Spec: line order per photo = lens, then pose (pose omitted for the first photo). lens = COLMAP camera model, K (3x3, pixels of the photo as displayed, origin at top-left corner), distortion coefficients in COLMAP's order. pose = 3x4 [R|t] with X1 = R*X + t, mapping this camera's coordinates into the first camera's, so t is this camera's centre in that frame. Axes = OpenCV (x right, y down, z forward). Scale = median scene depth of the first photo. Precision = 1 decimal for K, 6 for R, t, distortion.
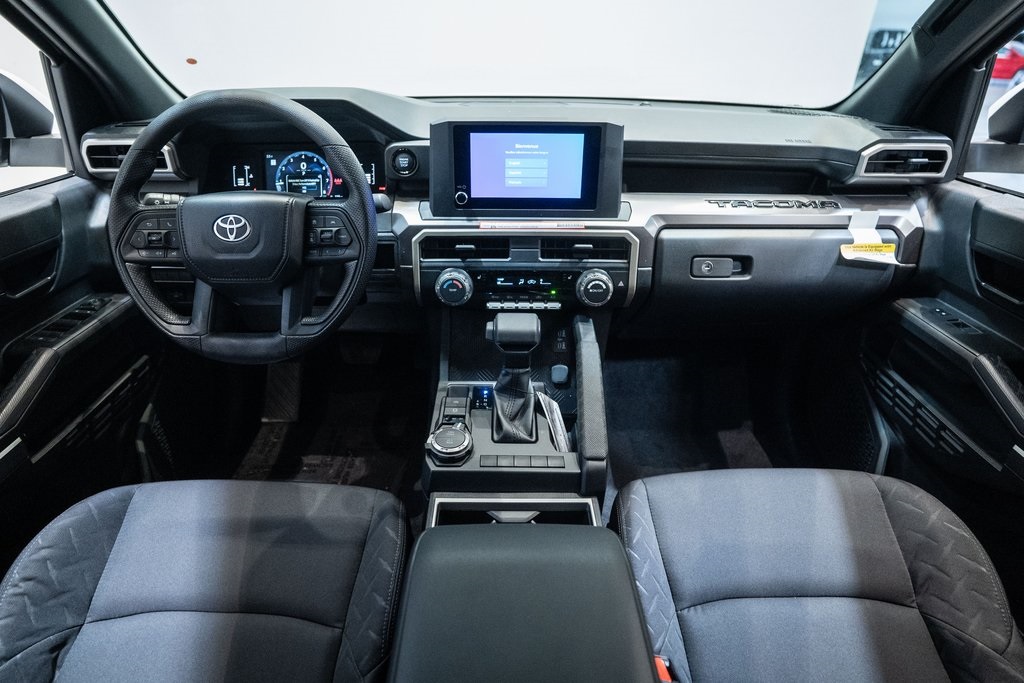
lens RADIAL K [[525.9, 0, 499.3], [0, 525.9, 326.0], [0, 0, 1]] dist [-0.071889, 0.034717]
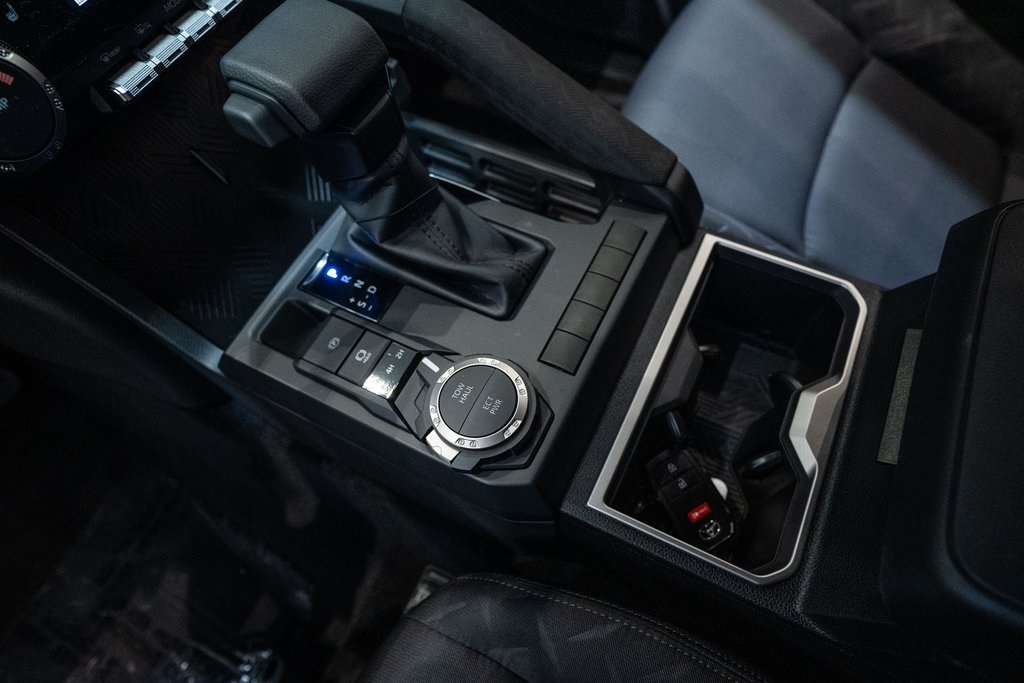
lens RADIAL K [[566.9, 0, 517.4], [0, 566.9, 359.5], [0, 0, 1]] dist [-0.080381, 0.038658]
pose [[0.443094, -0.810847, 0.382354, -0.179921], [0.497941, 0.577270, 0.647158, -0.042072], [-0.745468, -0.096362, 0.659539, 0.606935]]
